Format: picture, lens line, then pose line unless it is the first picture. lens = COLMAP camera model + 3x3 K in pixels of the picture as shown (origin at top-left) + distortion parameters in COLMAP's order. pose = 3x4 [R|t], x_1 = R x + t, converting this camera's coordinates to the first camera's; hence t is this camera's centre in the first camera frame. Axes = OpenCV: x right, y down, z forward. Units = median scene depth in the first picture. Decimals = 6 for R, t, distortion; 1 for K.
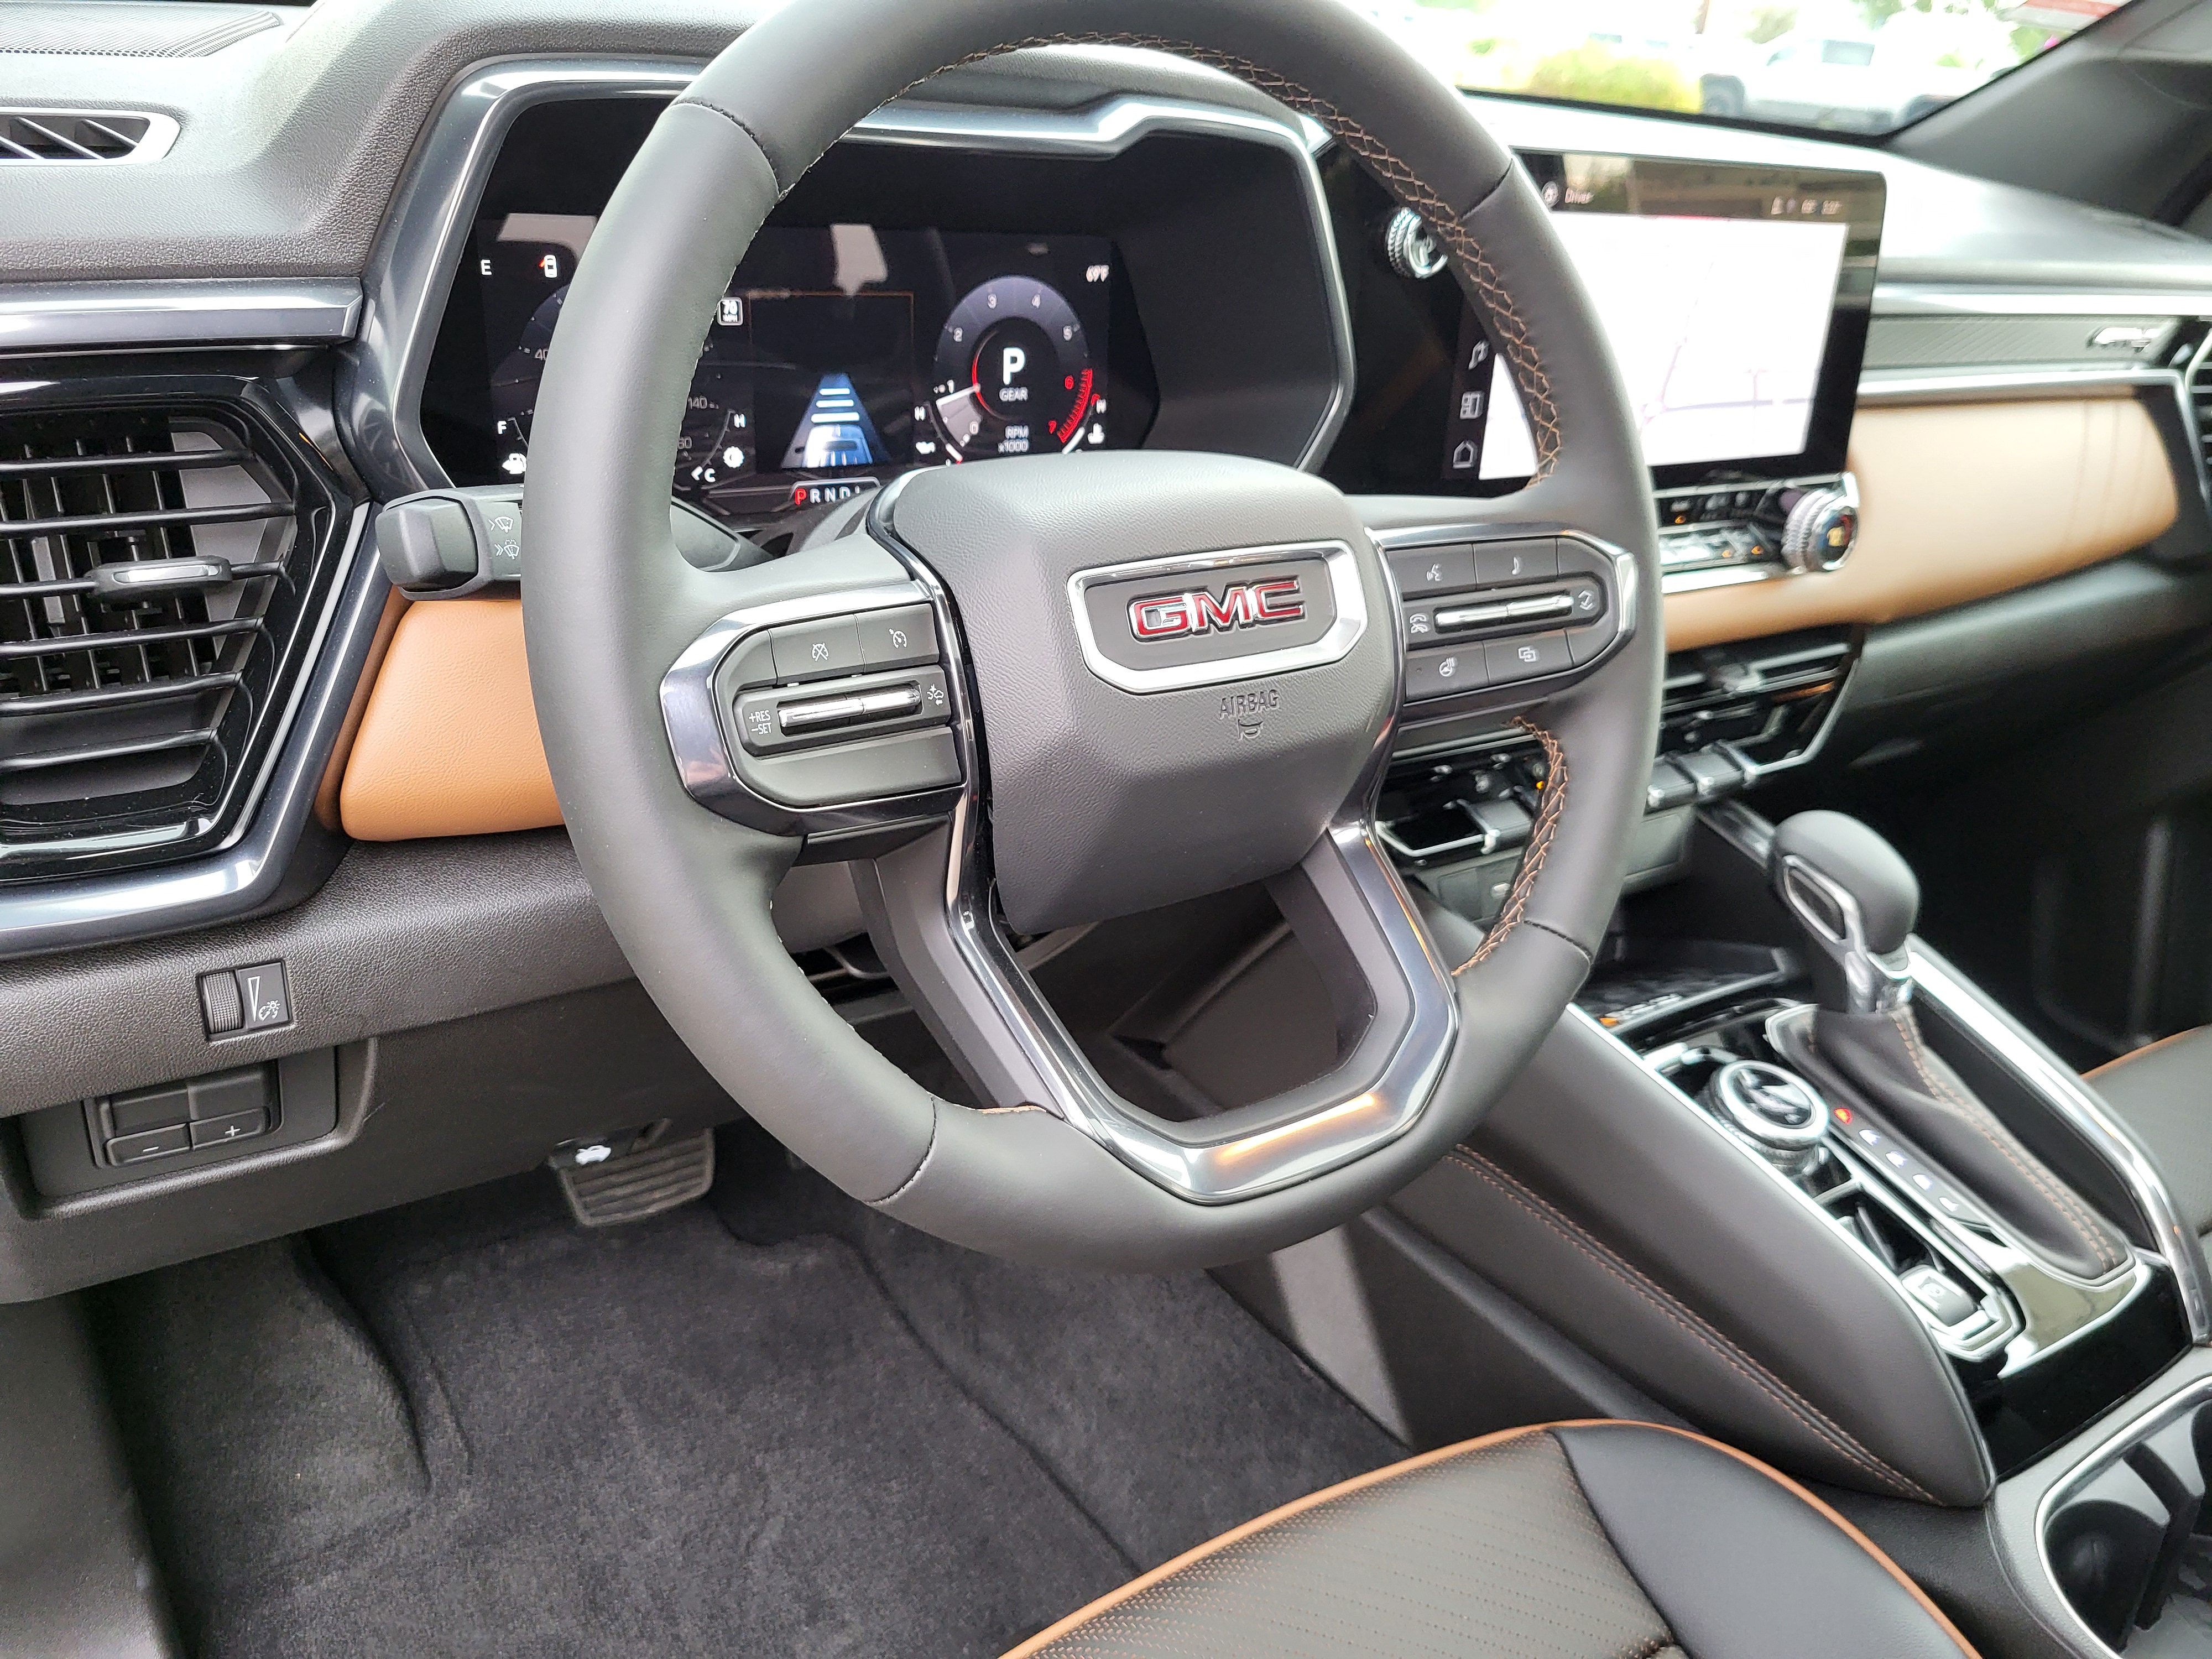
lens RADIAL K [[1692.1, 0, 1147.4], [0, 1692.1, 827.3], [0, 0, 1]] dist [0.020611, 0.003196]
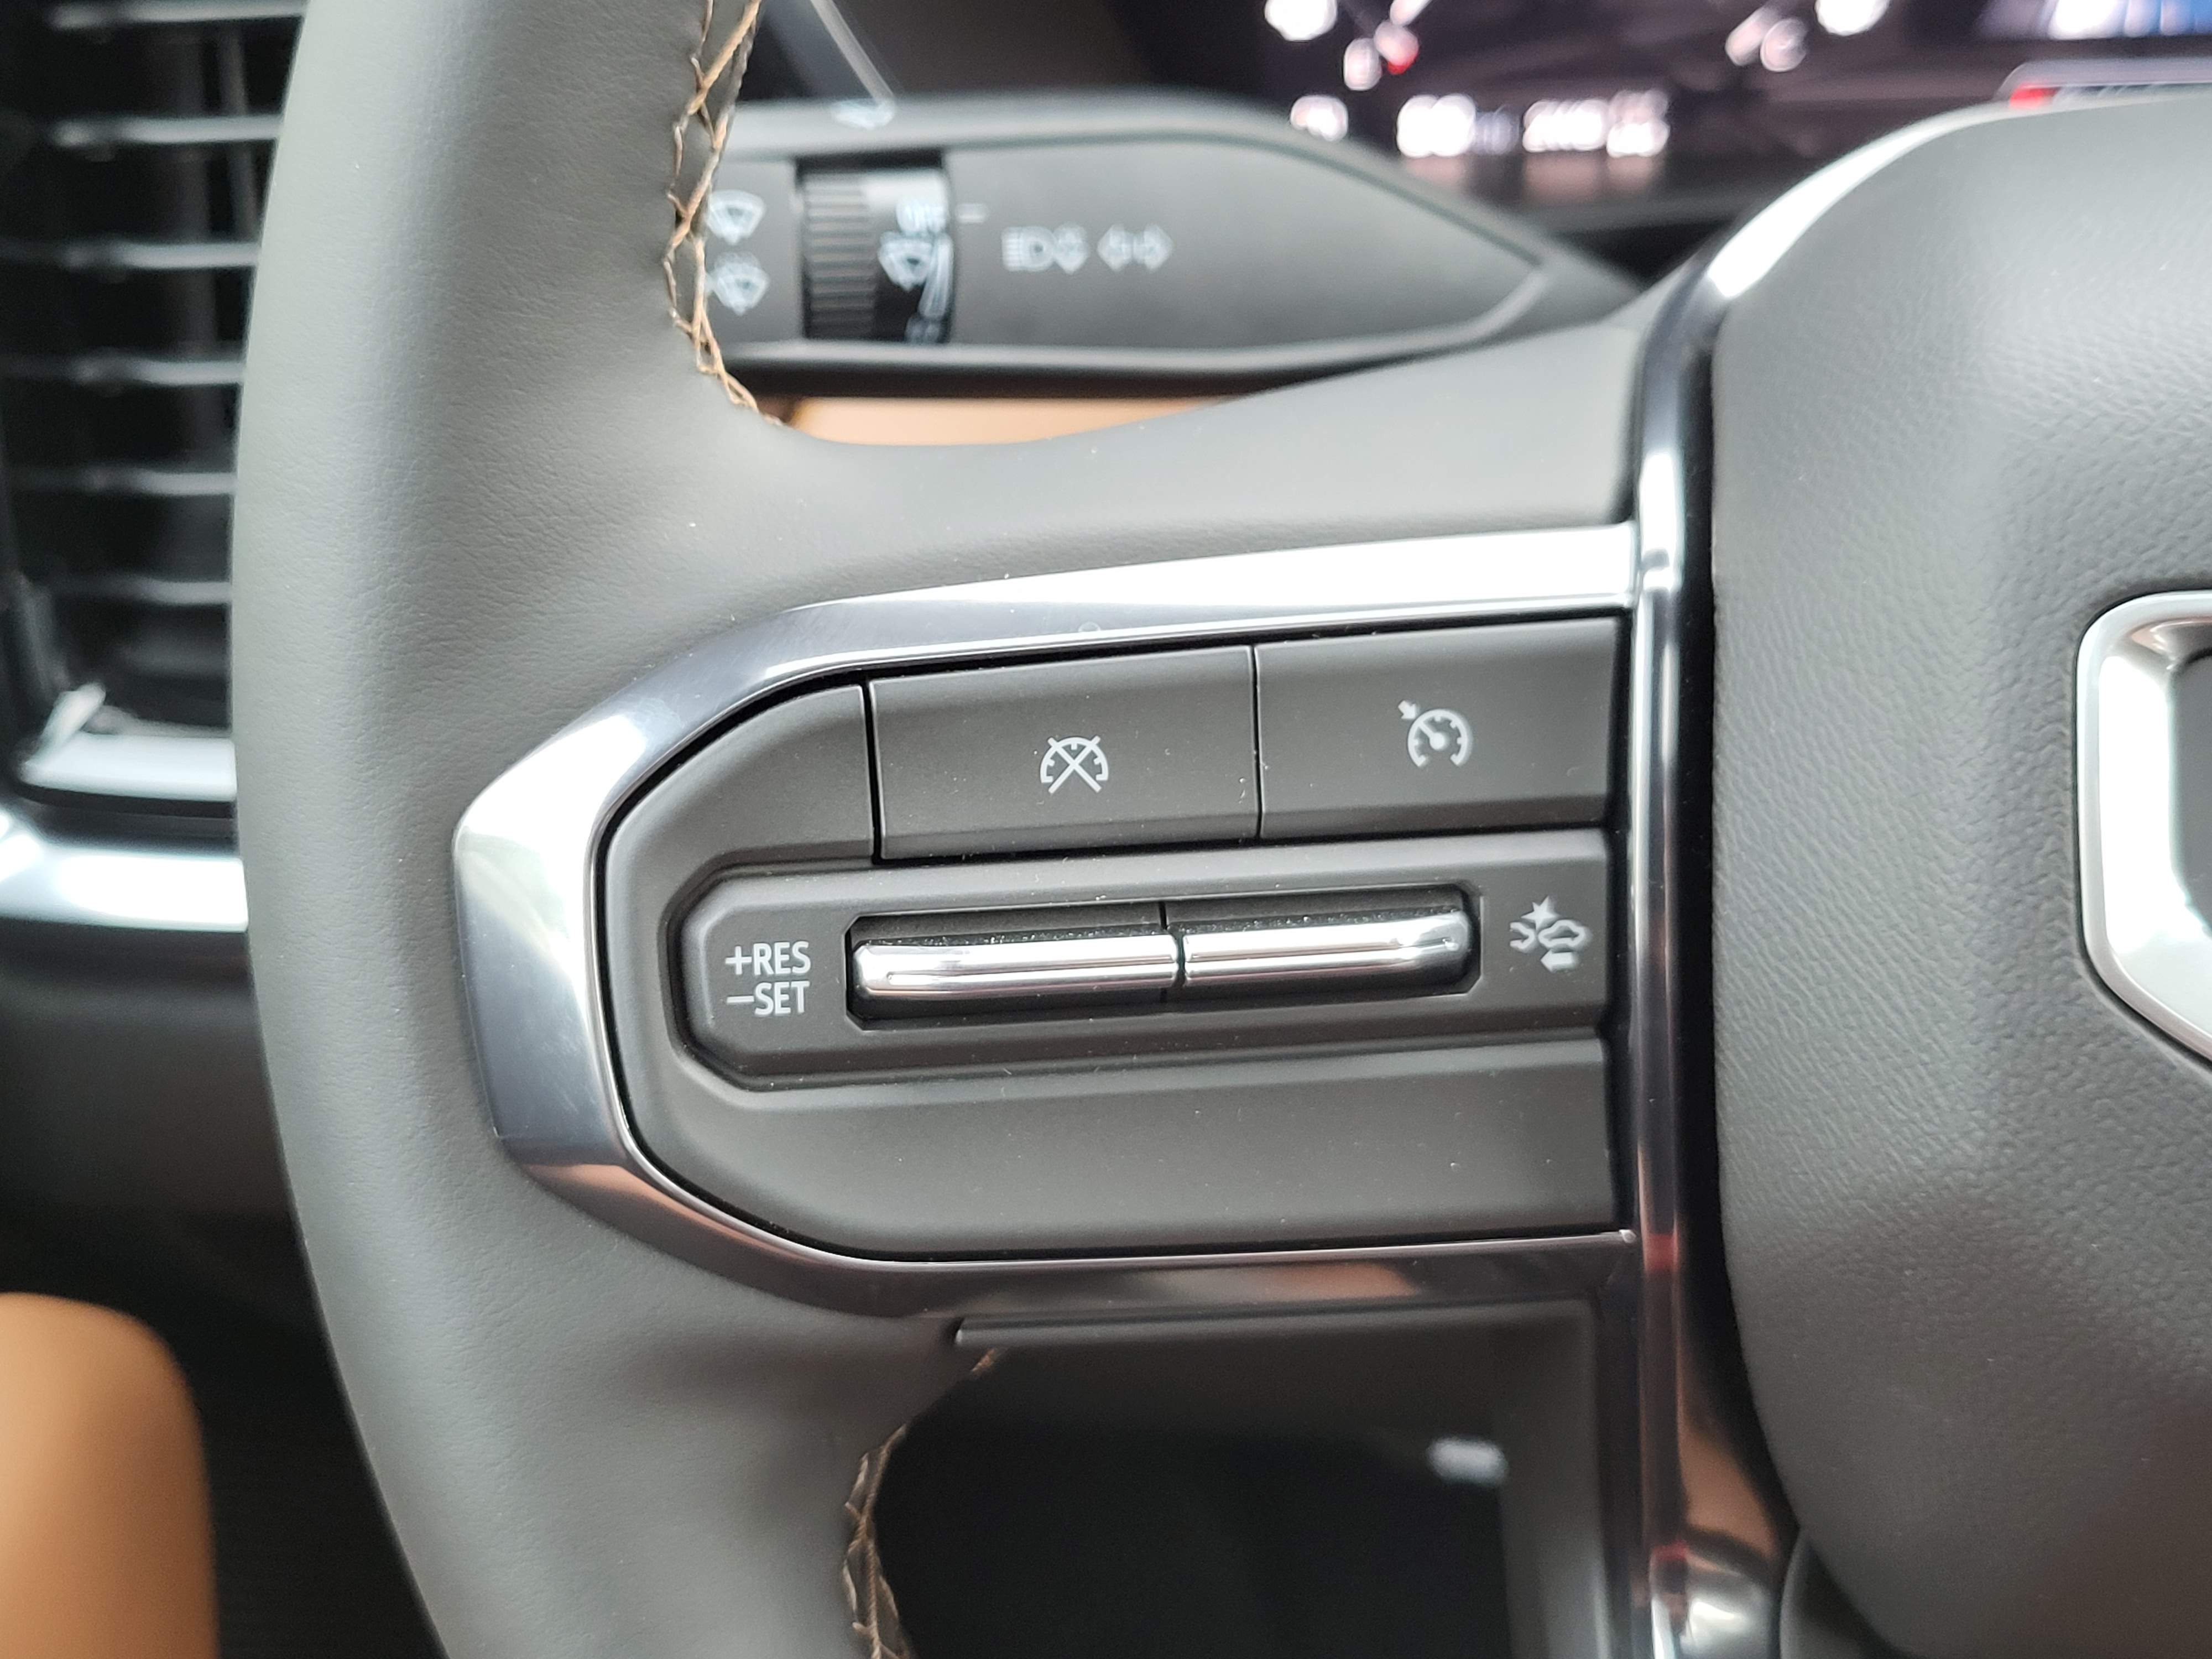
lens RADIAL K [[2896.6, 0, 1106.0], [0, 2896.6, 829.5], [0, 0, 1]] dist [-0.010949, -0.002987]
pose [[0.730888, 0.225704, -0.644096, 0.092255], [-0.160250, 0.974104, 0.159501, -0.108961], [0.663417, -0.013361, 0.748131, 0.379203]]
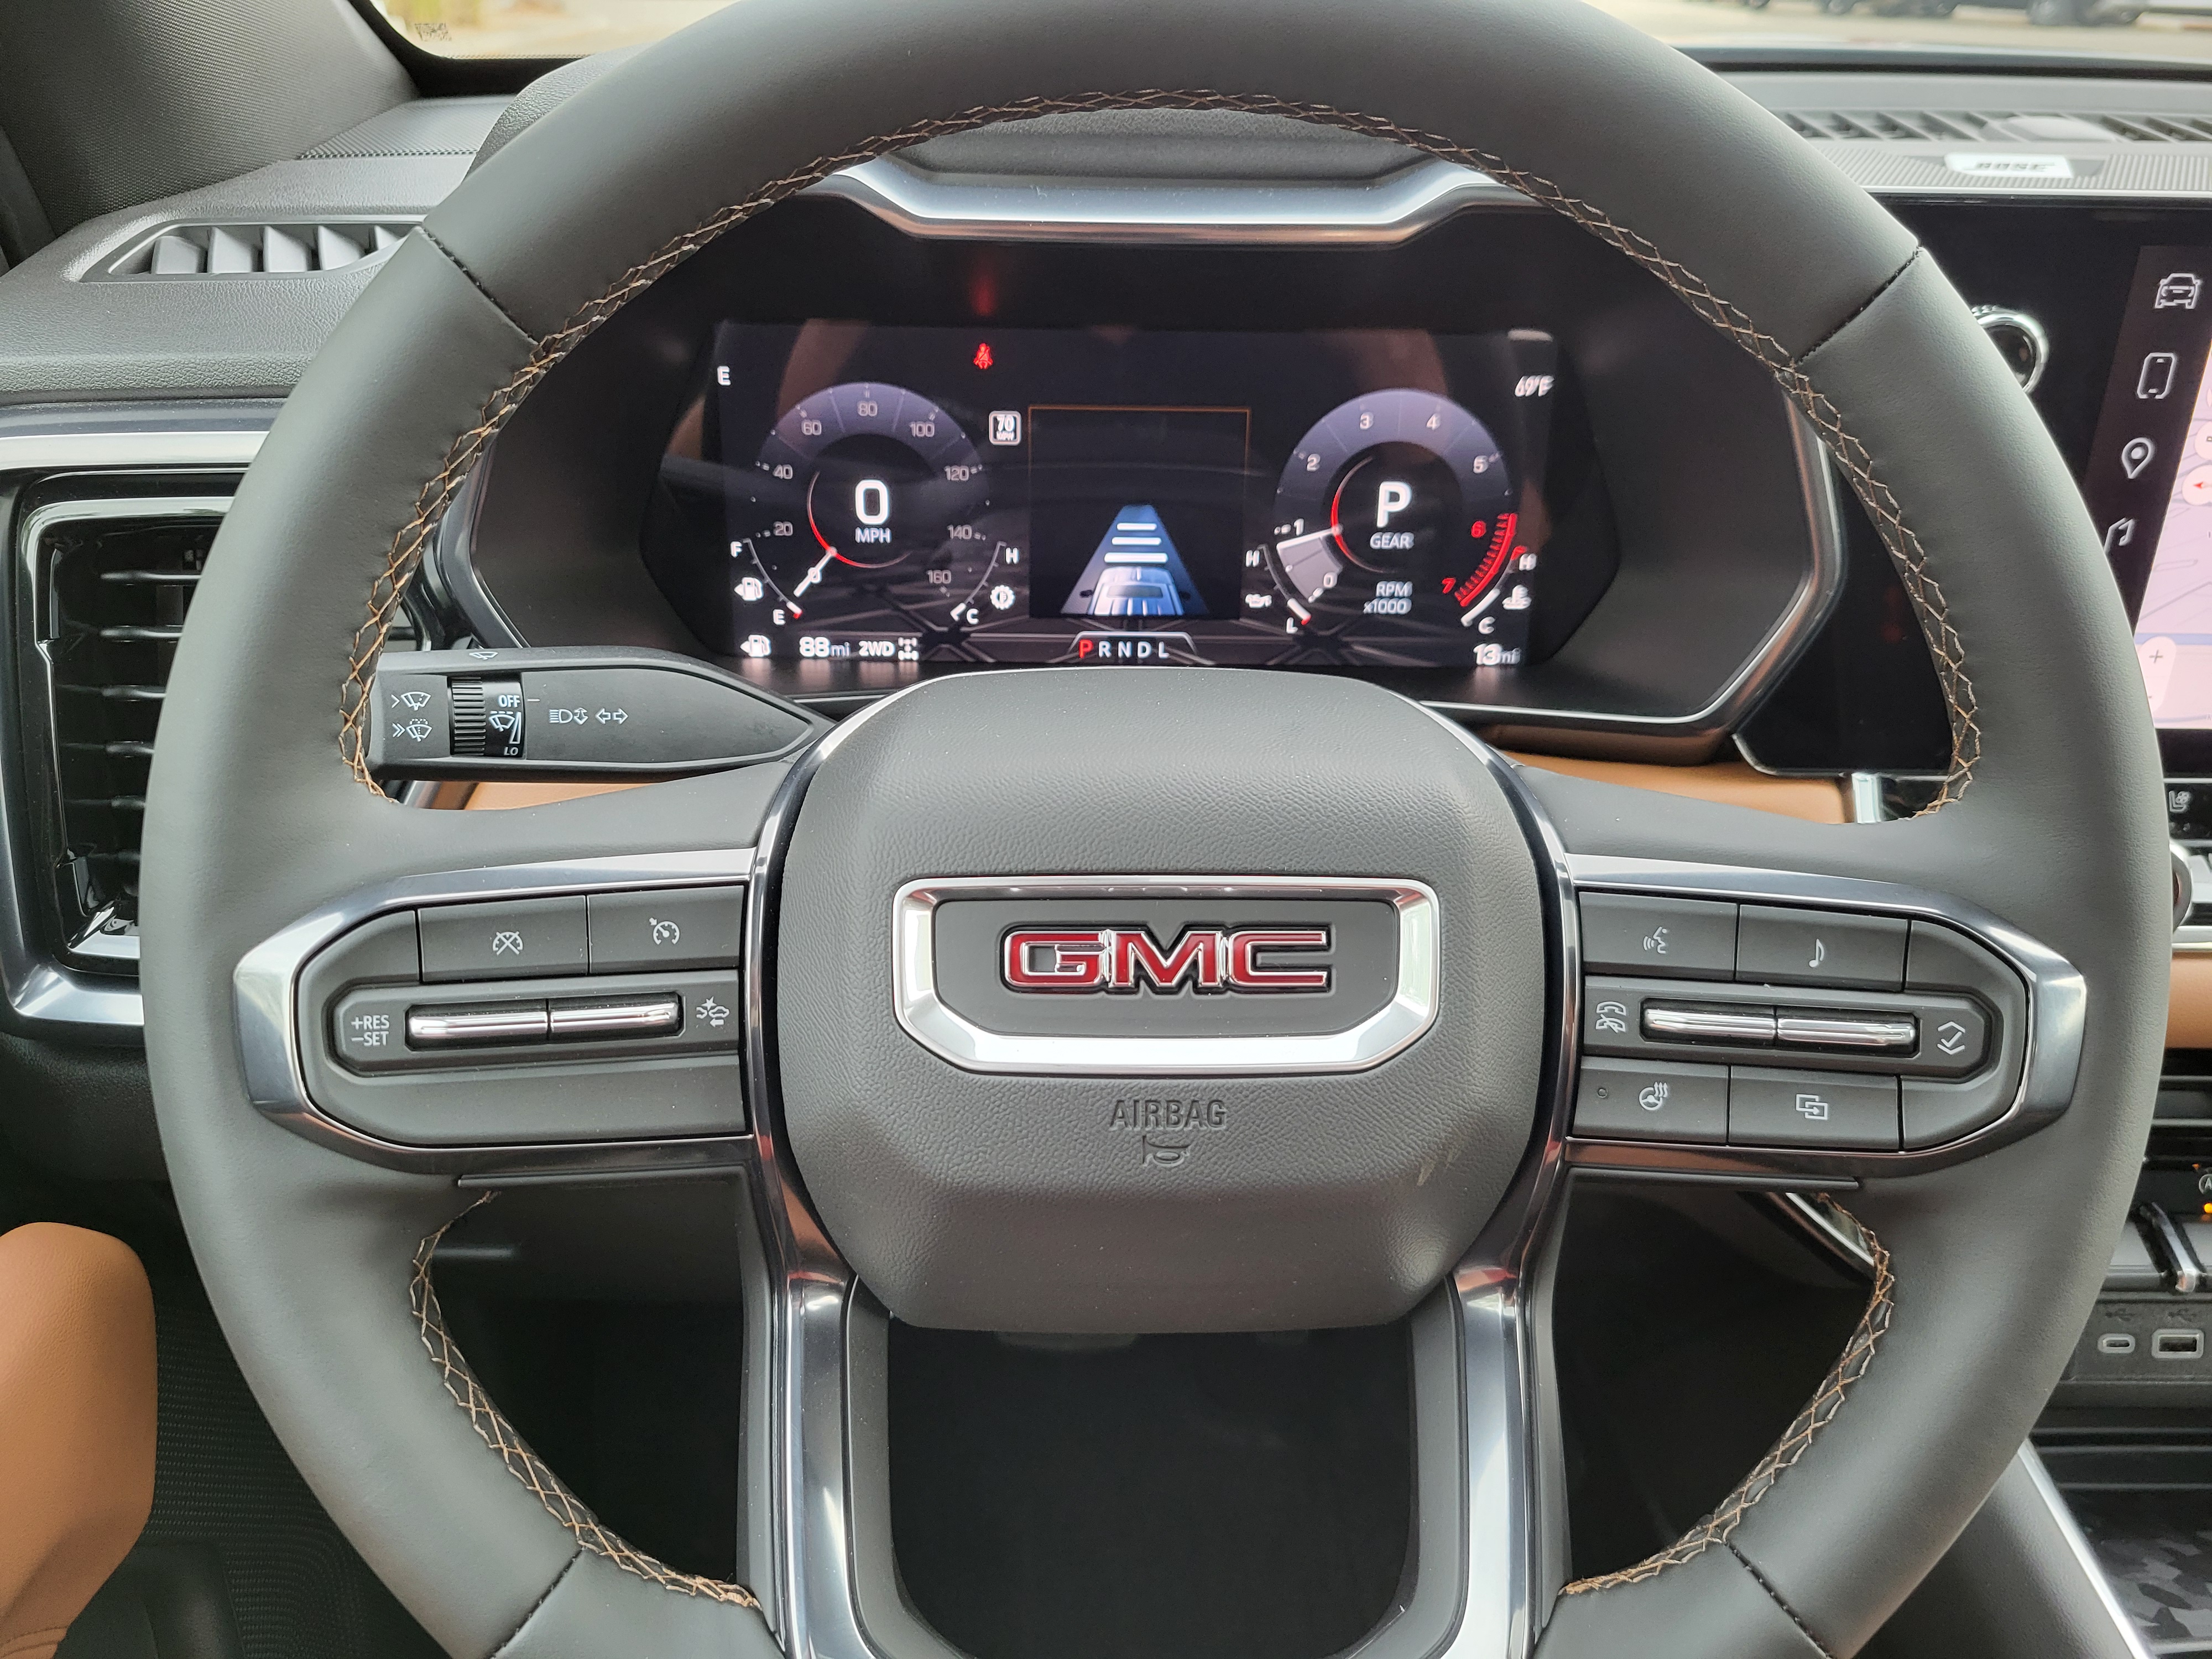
lens RADIAL K [[1729.0, 0, 1106.0], [0, 1729.0, 829.5], [0, 0, 1]] dist [0.012193, 0.006174]
pose [[0.827920, 0.174705, -0.532941, 0.265581], [-0.181532, 0.982568, 0.040091, -0.143776], [0.530655, 0.063554, 0.845202, 0.300531]]
